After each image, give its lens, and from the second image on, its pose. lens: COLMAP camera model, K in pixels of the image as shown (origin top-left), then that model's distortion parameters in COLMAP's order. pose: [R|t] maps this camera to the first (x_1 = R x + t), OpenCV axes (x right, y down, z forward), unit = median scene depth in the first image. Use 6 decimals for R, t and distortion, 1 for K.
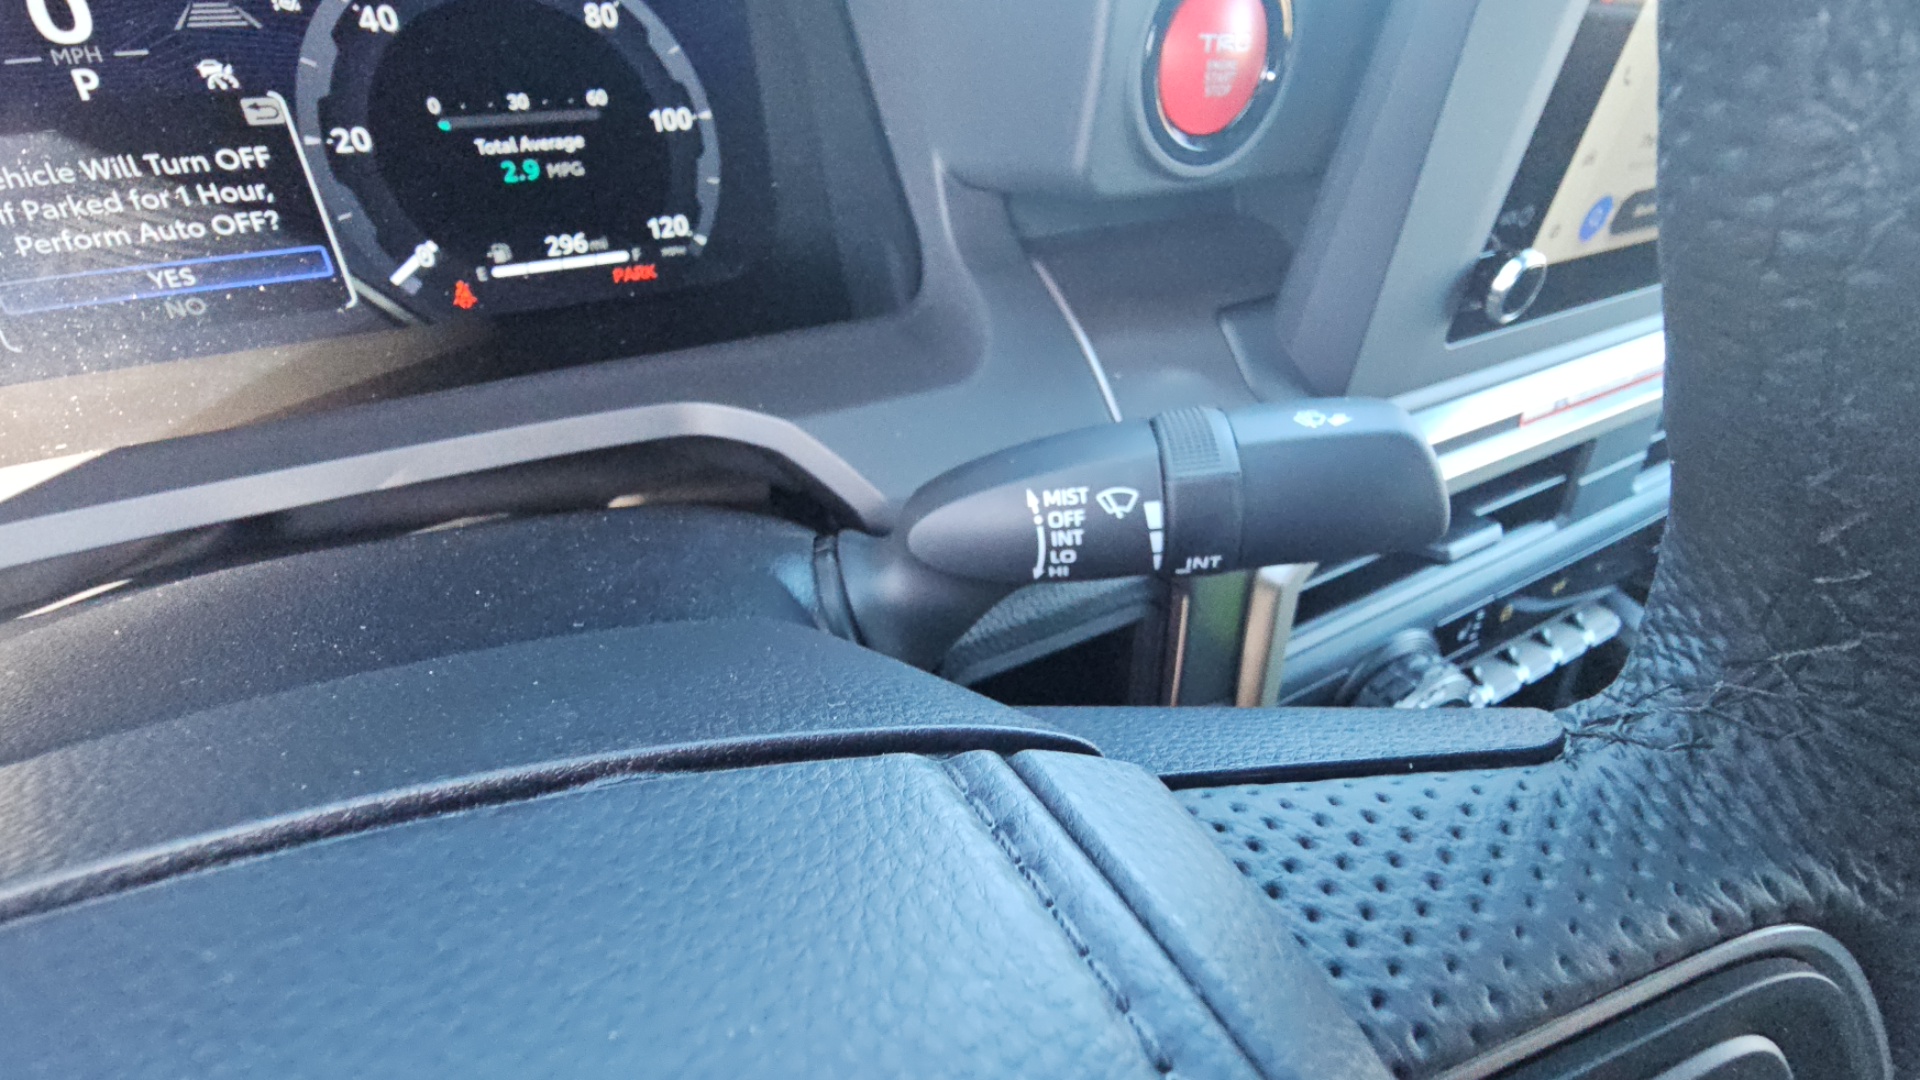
lens RADIAL K [[859.6, 0, 973.8], [0, 859.6, 536.6], [0, 0, 1]] dist [0.010125, -0.009486]
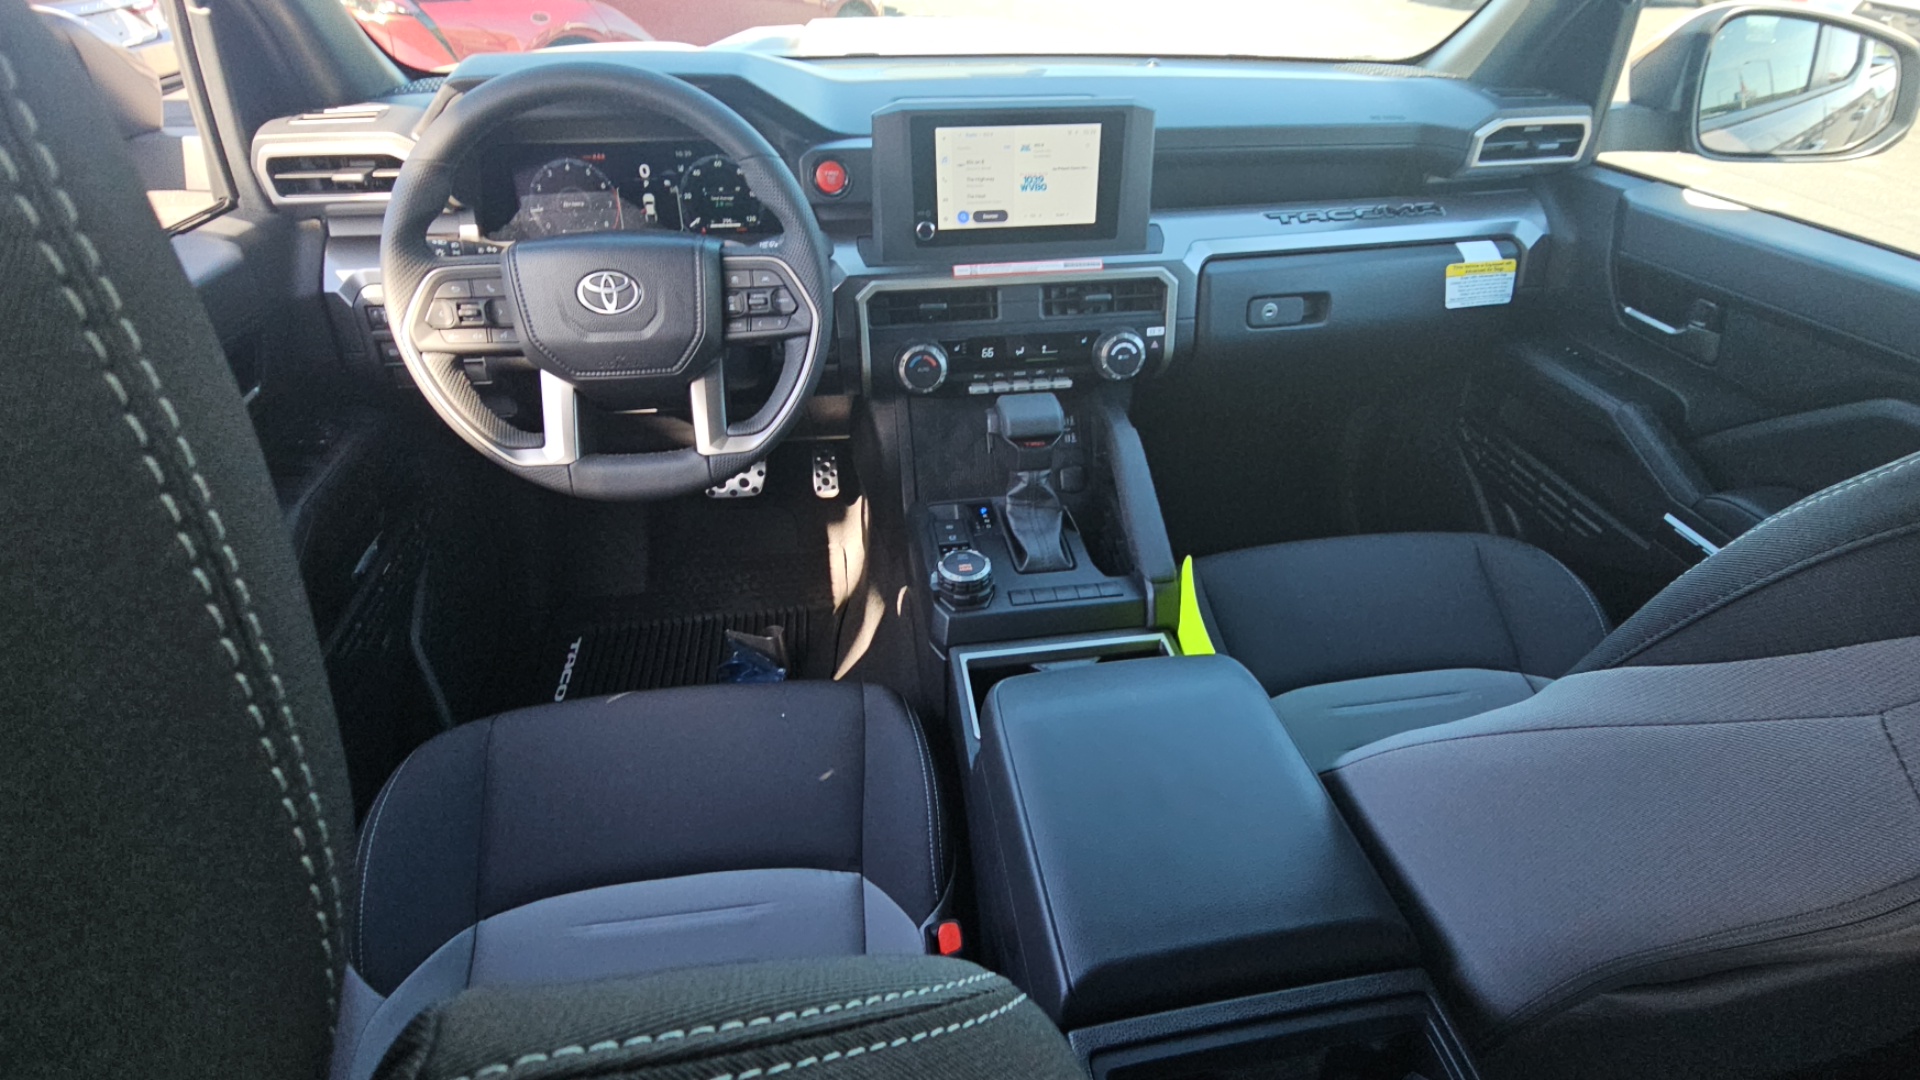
lens RADIAL K [[857.8, 0, 977.5], [0, 857.8, 542.1], [0, 0, 1]] dist [0.003978, -0.000026]
pose [[0.939830, 0.113739, -0.322153, 2.637214], [-0.160591, 0.979362, -0.122723, 1.811025], [0.301546, 0.167074, 0.938699, -2.771078]]
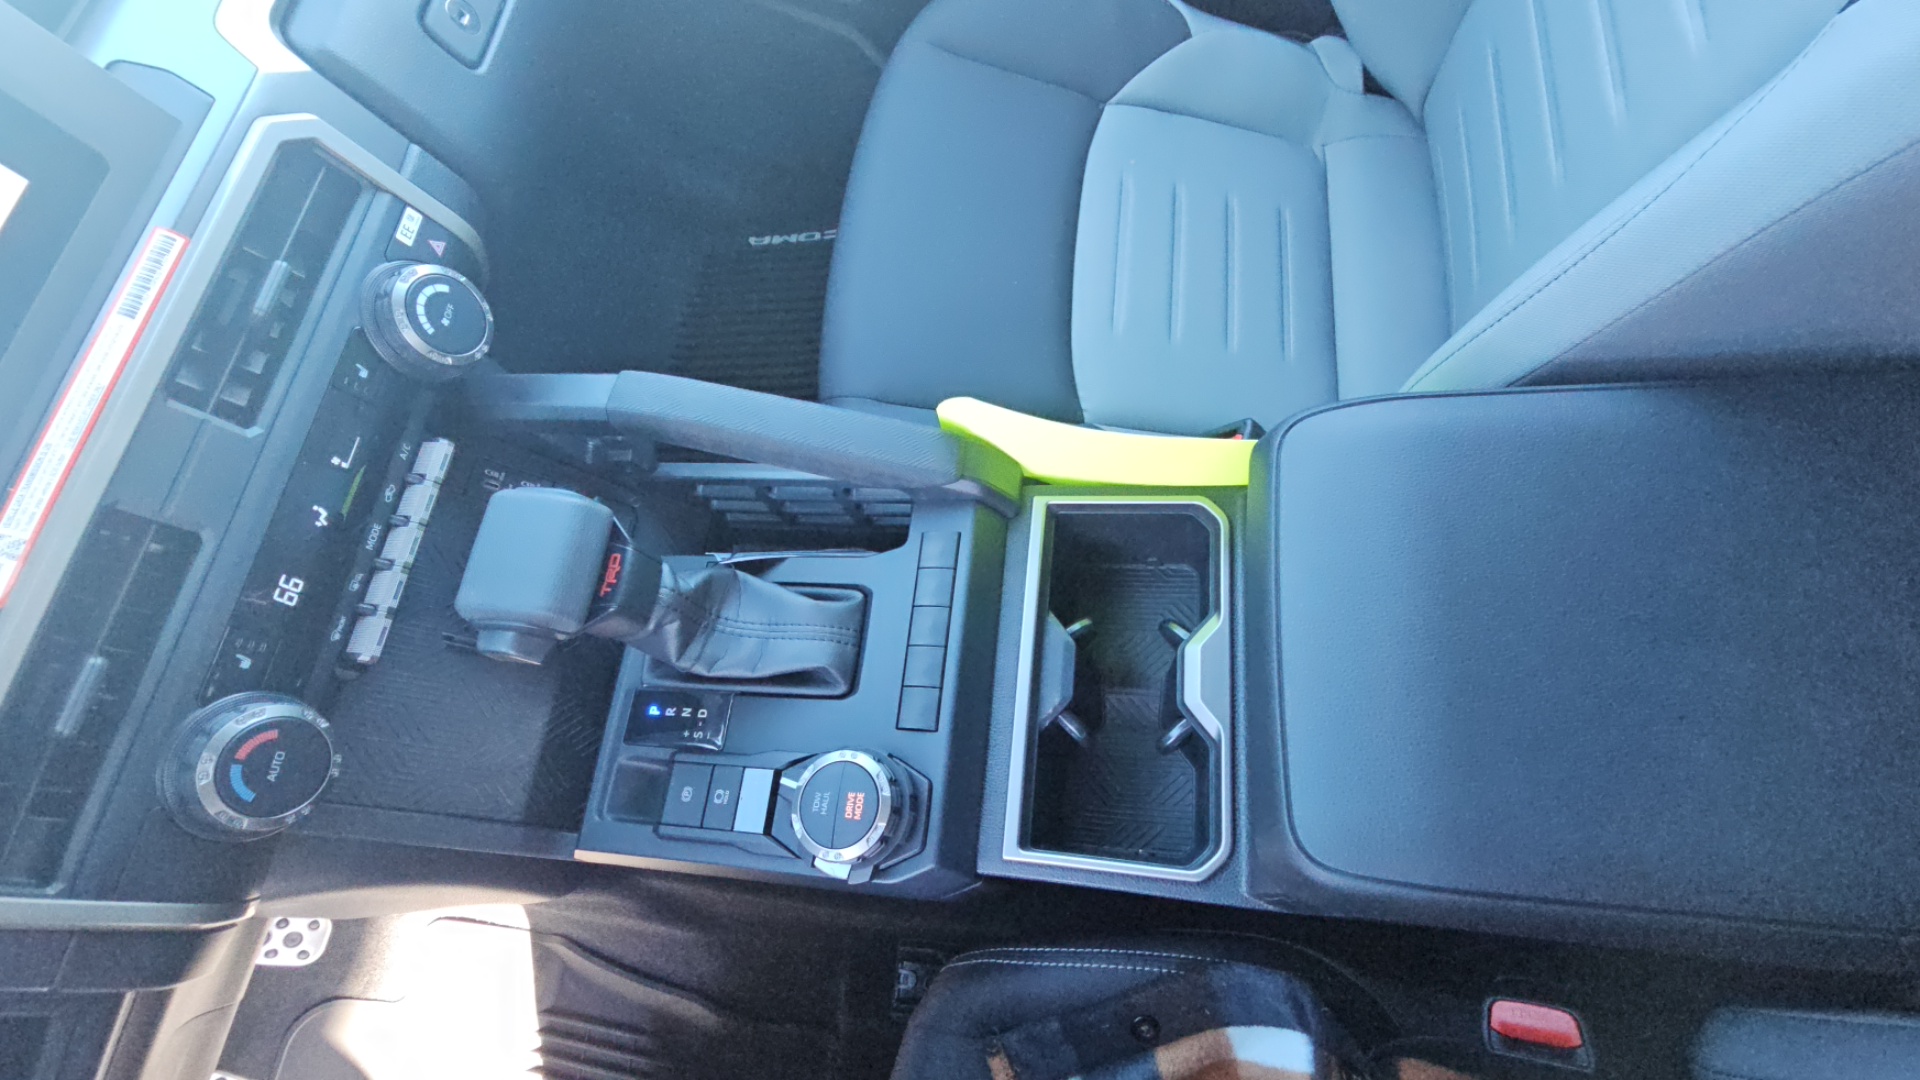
lens RADIAL K [[874.8, 0, 988.1], [0, 874.8, 545.1], [0, 0, 1]] dist [0.001573, 0.000255]
pose [[0.530080, -0.843699, 0.084775, 1.766427], [0.760706, 0.517329, 0.392043, 0.523877], [-0.374623, -0.143326, 0.916032, -0.786722]]
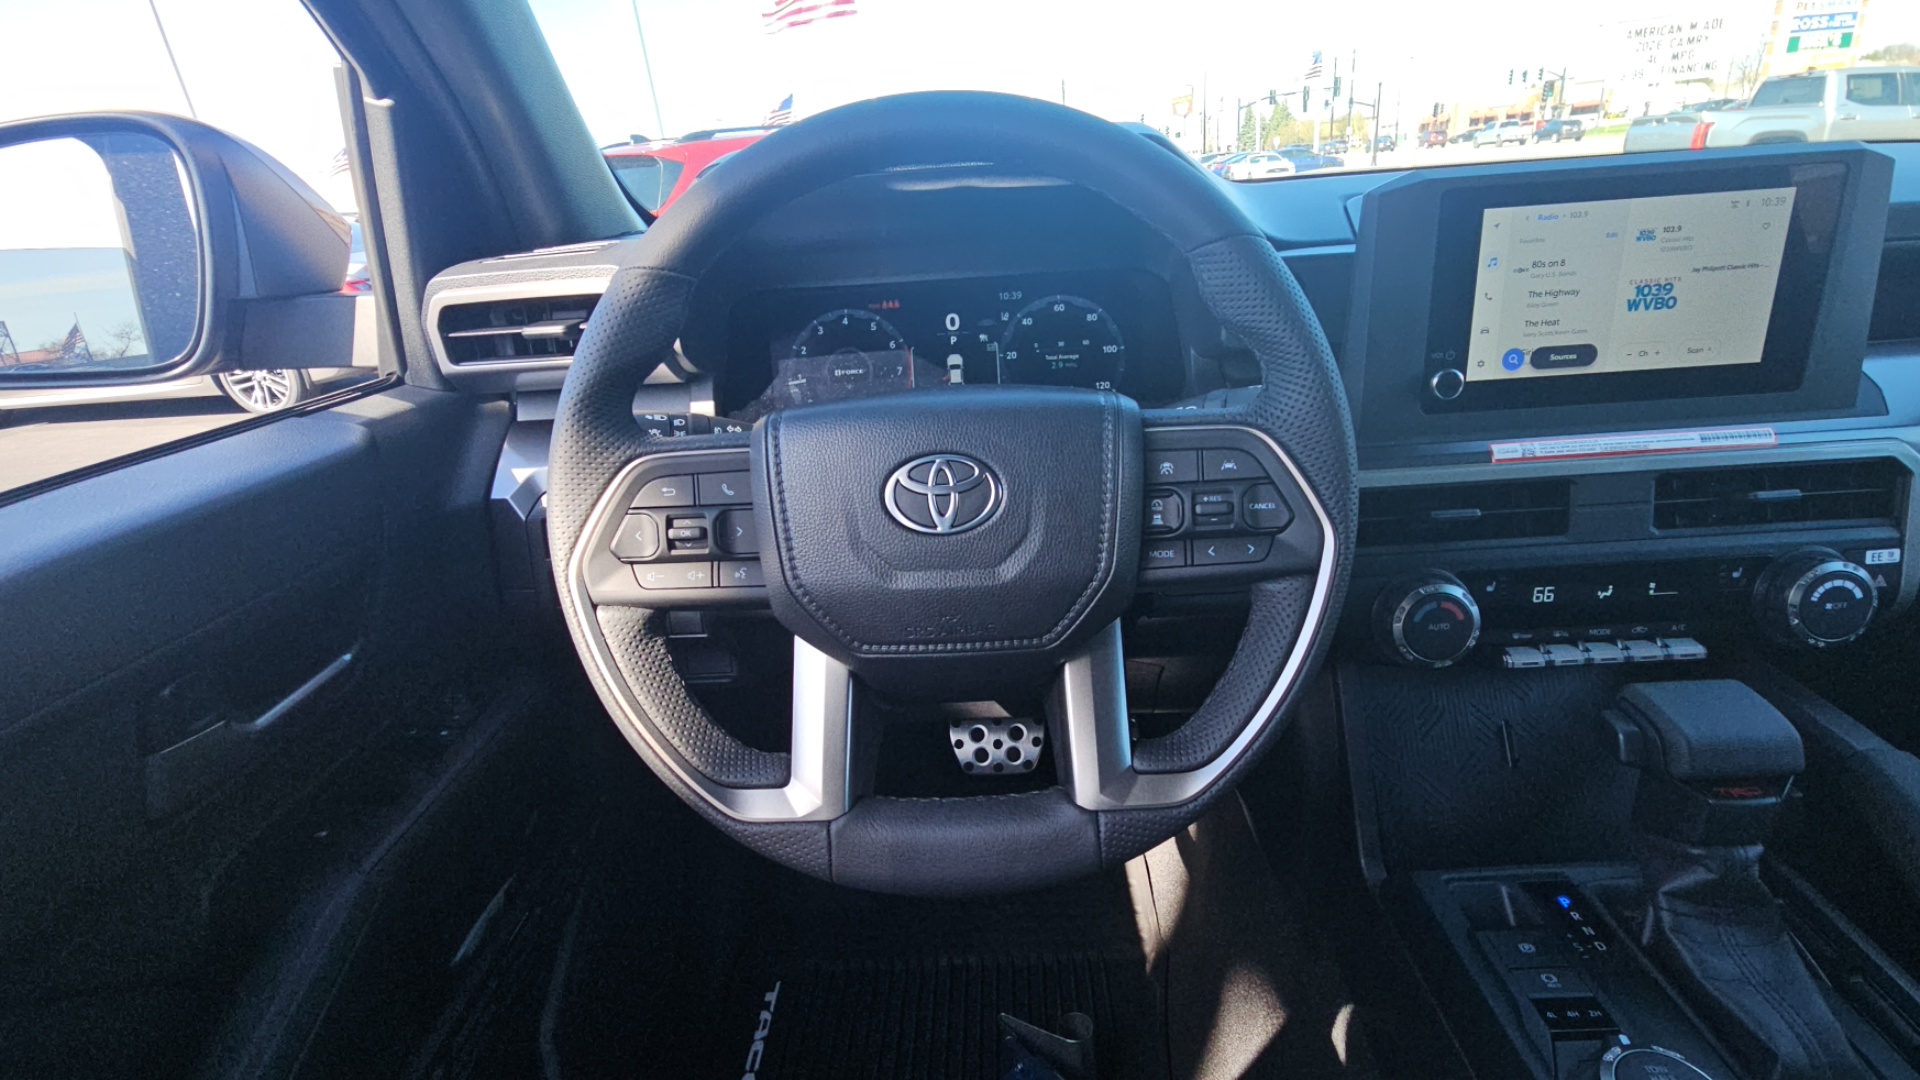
lens RADIAL K [[859.6, 0, 973.8], [0, 859.6, 536.6], [0, 0, 1]] dist [0.010125, -0.009486]
pose [[0.852682, 0.033719, -0.521341, 0.867846], [-0.226254, 0.923311, -0.310332, 1.211521], [0.470896, 0.382570, 0.794920, -1.379903]]
